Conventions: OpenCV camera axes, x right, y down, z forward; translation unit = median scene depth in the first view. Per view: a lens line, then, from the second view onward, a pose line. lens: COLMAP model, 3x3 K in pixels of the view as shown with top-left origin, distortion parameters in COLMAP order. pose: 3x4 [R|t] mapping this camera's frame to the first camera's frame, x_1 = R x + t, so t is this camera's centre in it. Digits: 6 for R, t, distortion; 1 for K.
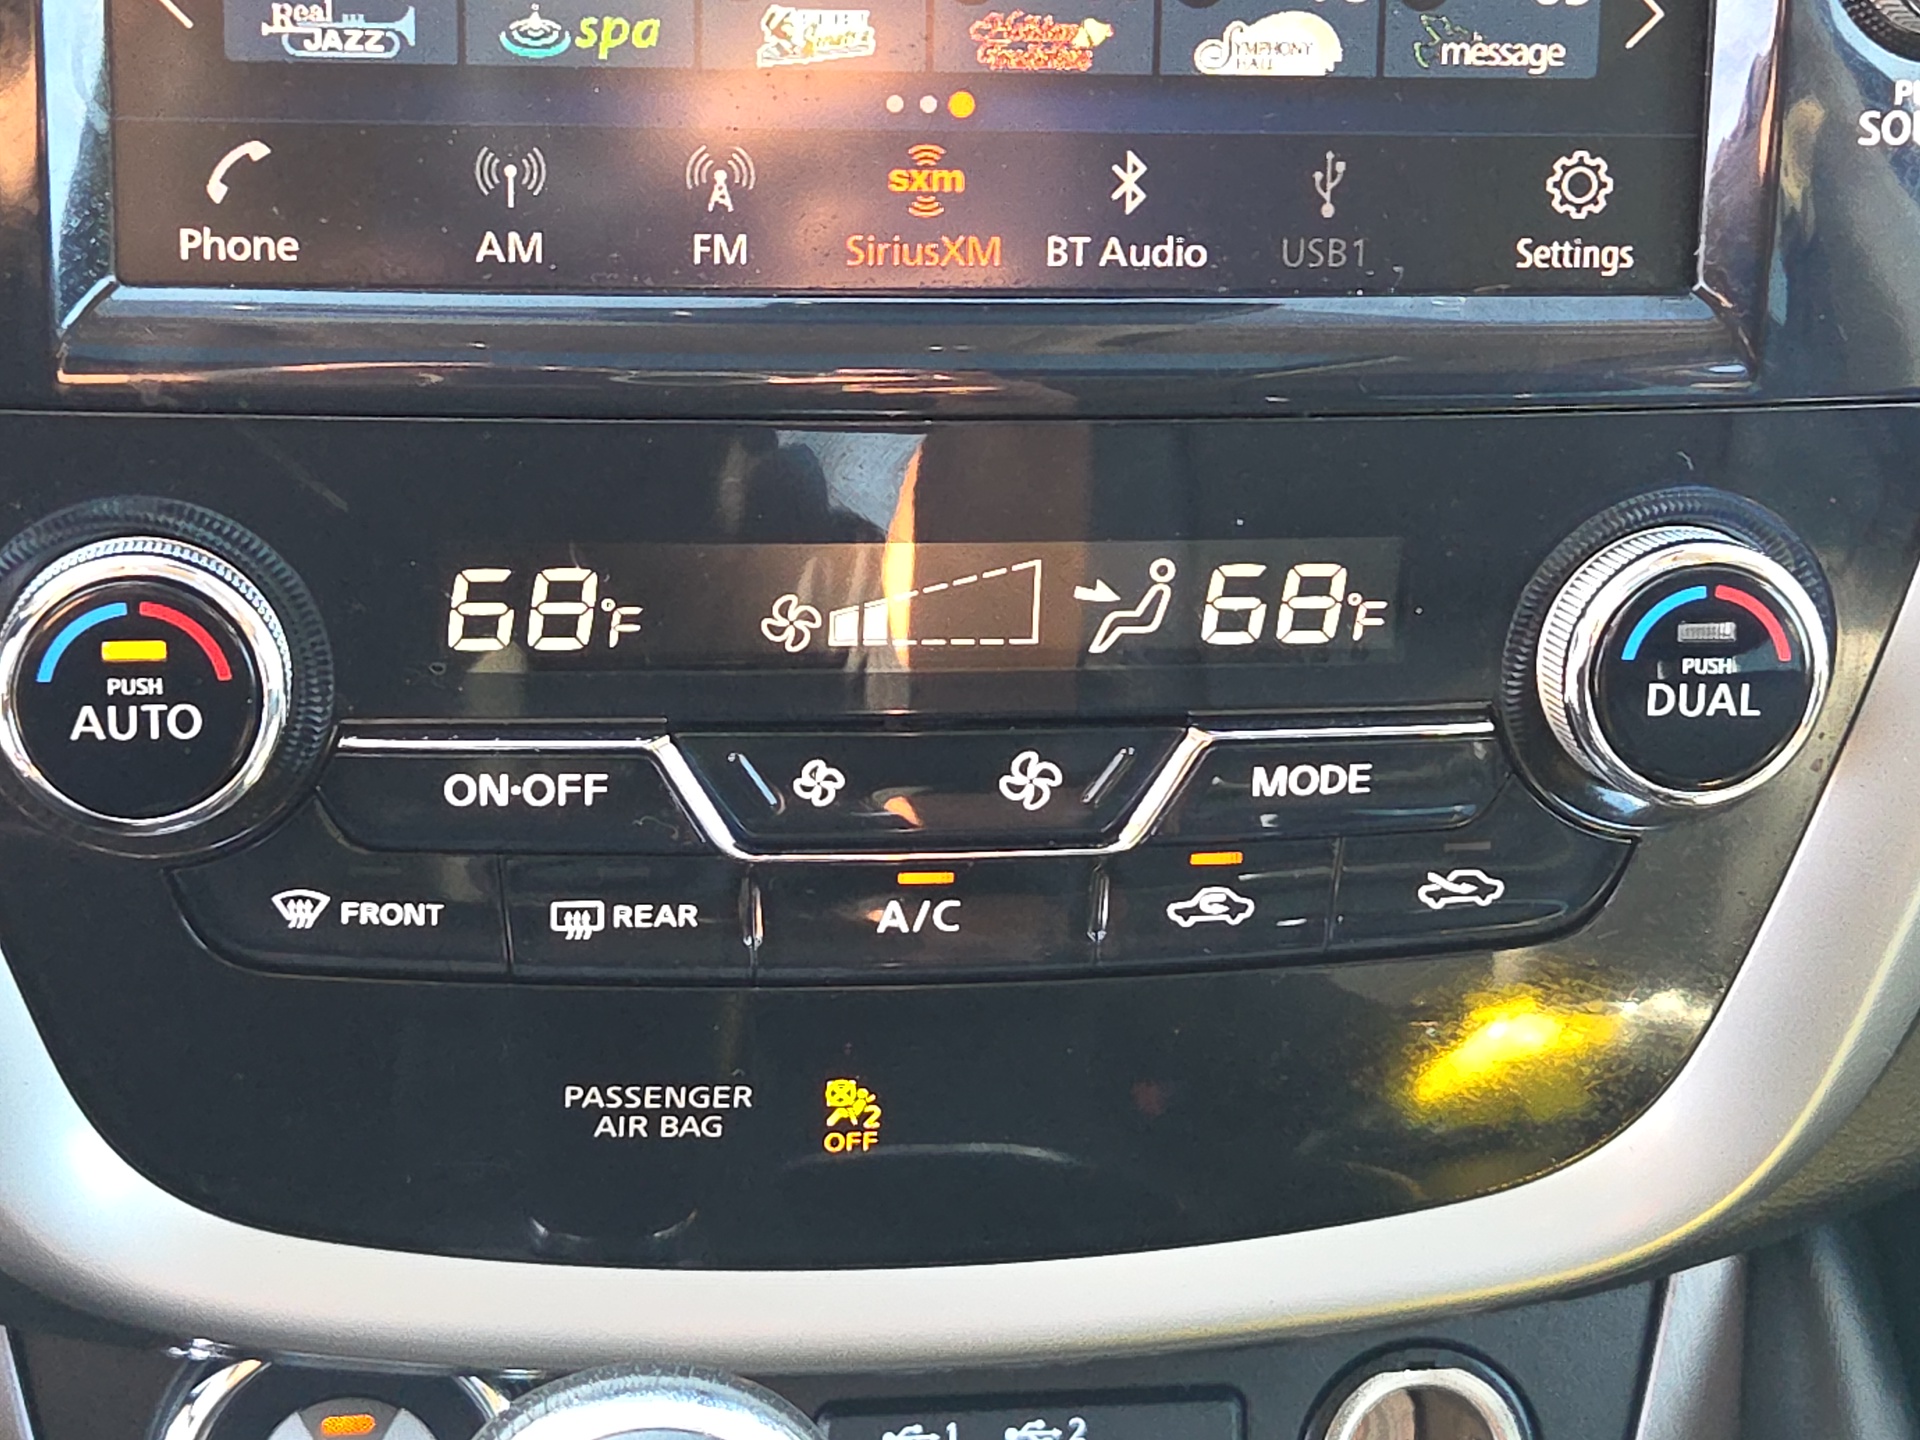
lens RADIAL K [[3720.5, 0, 940.2], [0, 3720.5, 599.7], [0, 0, 1]] dist [0.122195, 0.000000]
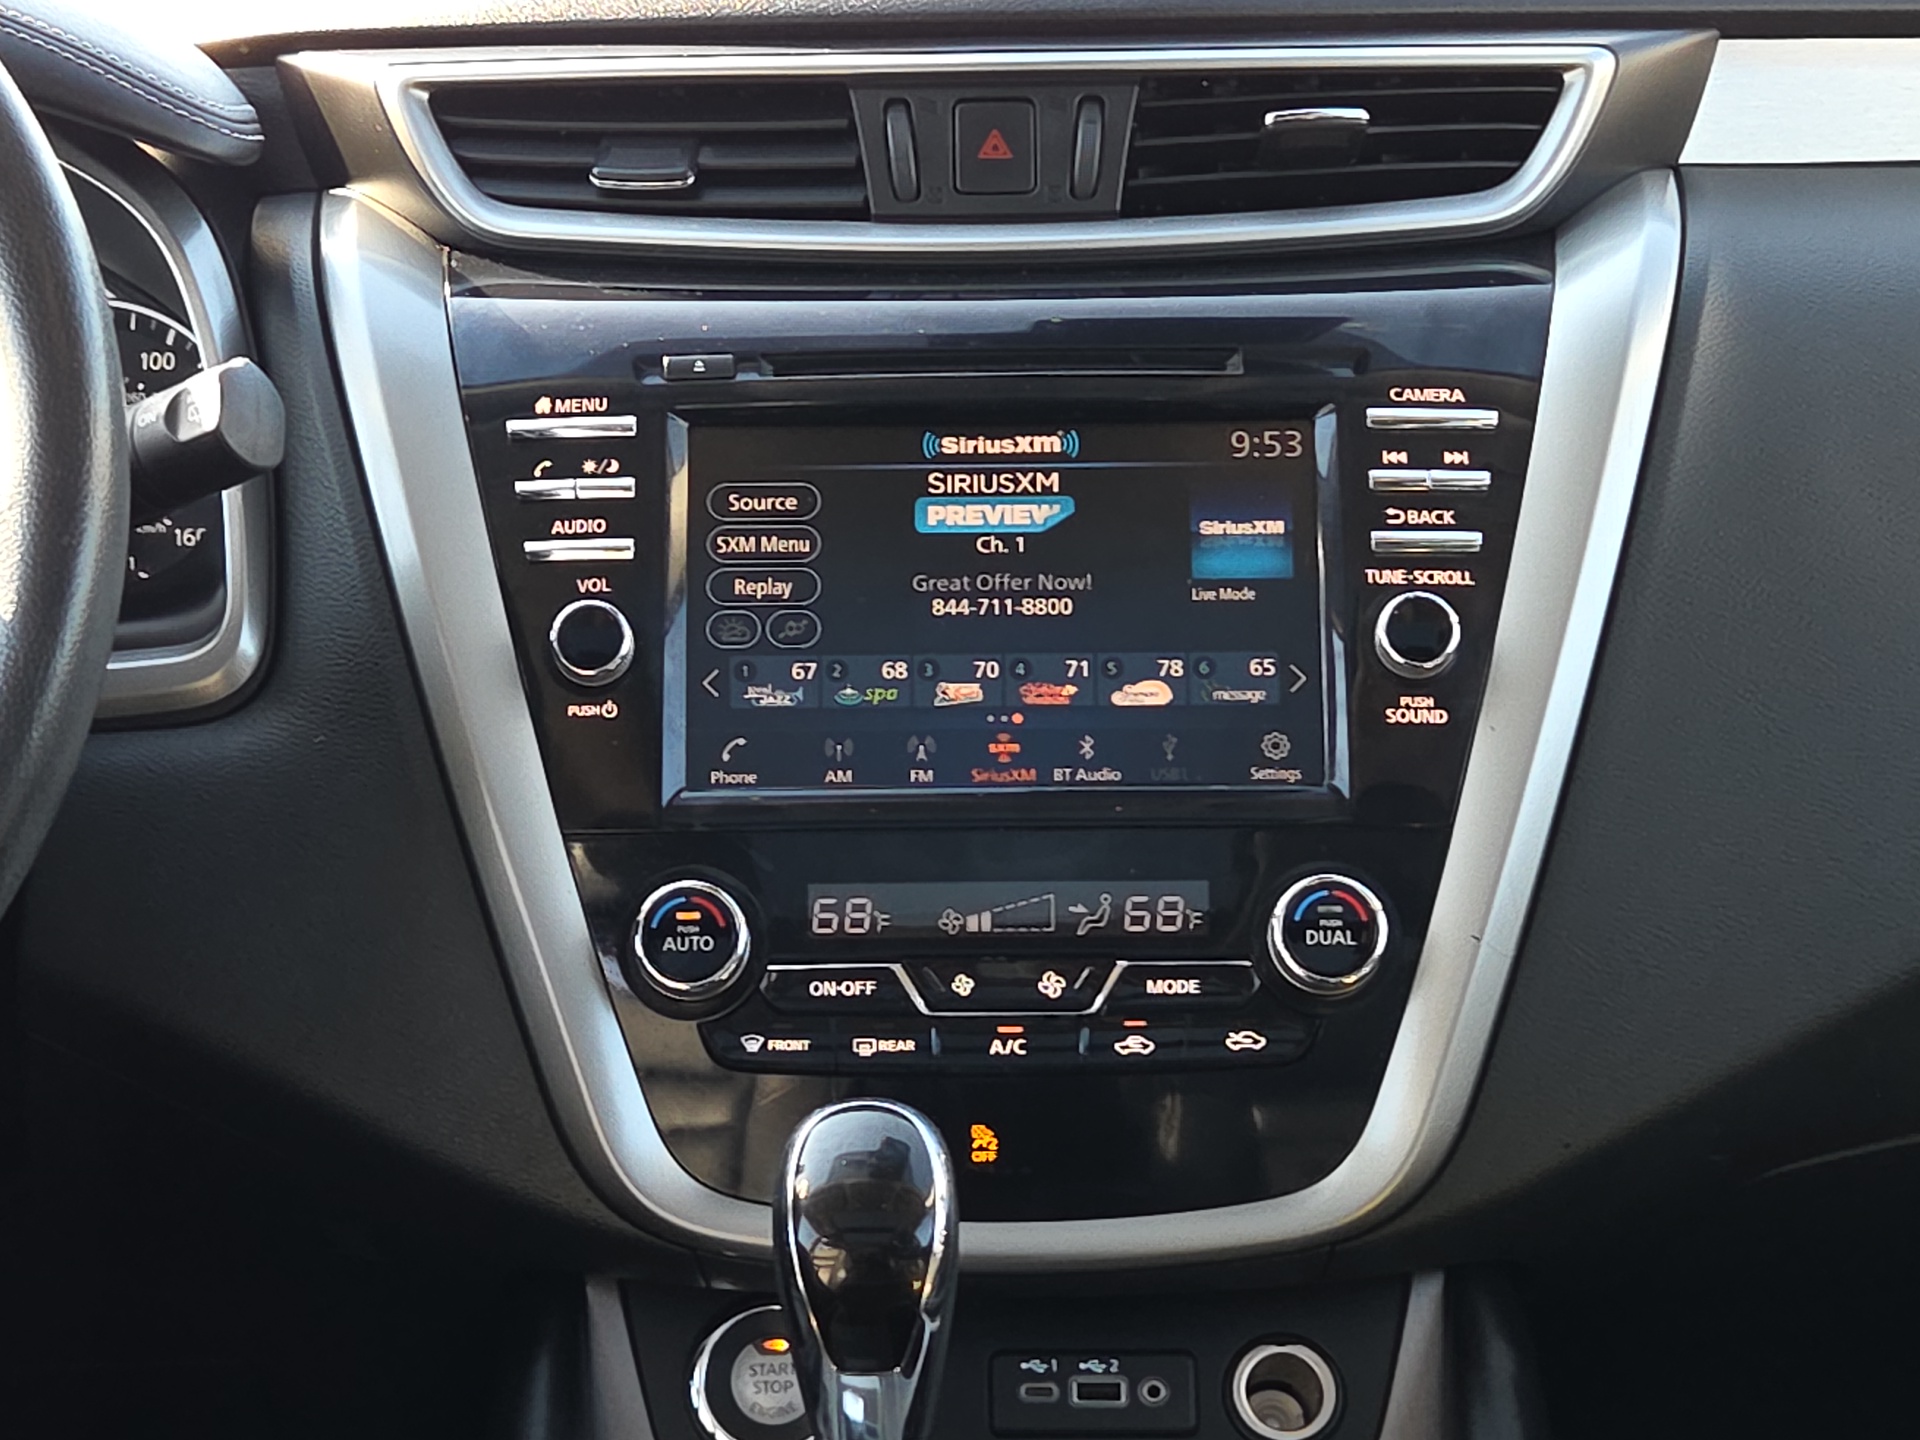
lens RADIAL K [[3665.0, 0, 942.5], [0, 3665.0, 689.7], [0, 0, 1]] dist [0.164588, 0.000000]
pose [[0.987926, -0.058724, -0.143365, 0.306139], [-0.003217, 0.917404, -0.397945, 0.819418], [0.154893, 0.393602, 0.906138, -1.231360]]
